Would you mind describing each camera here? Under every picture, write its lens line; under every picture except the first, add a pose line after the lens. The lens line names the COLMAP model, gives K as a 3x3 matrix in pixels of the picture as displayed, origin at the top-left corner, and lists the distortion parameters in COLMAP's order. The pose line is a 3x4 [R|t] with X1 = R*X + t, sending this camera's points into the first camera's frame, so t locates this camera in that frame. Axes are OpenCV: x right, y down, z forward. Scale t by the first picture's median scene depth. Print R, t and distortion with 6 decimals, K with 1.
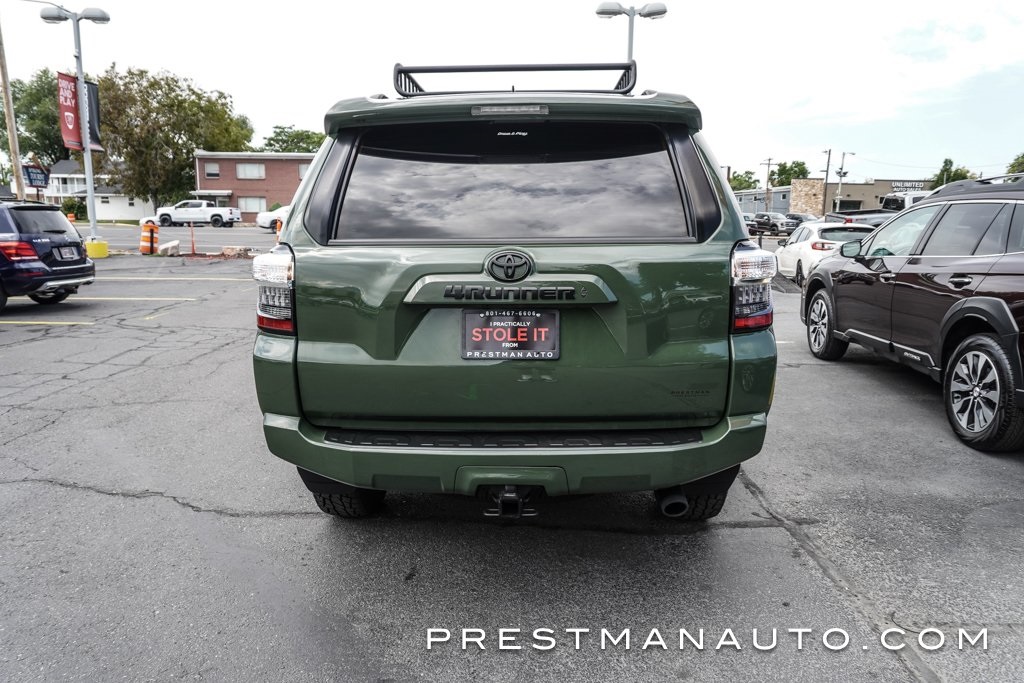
lens RADIAL K [[700.1, 0, 512.0], [0, 700.1, 341.5], [0, 0, 1]] dist [-0.031207, 0.038487]
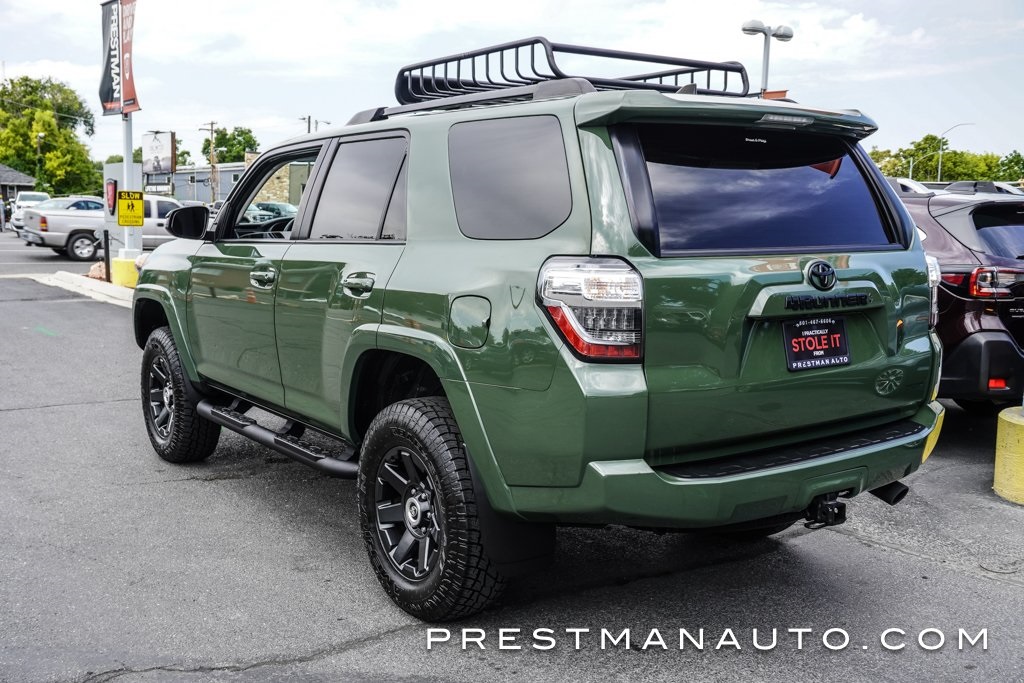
lens RADIAL K [[1083.8, 0, 512.0], [0, 1083.8, 341.5], [0, 0, 1]] dist [-0.009789, -0.007017]
pose [[0.803171, -0.067279, 0.591937, -1.258928], [0.098411, 0.994936, -0.020446, -0.022910], [-0.587564, 0.074675, 0.805725, 0.006602]]
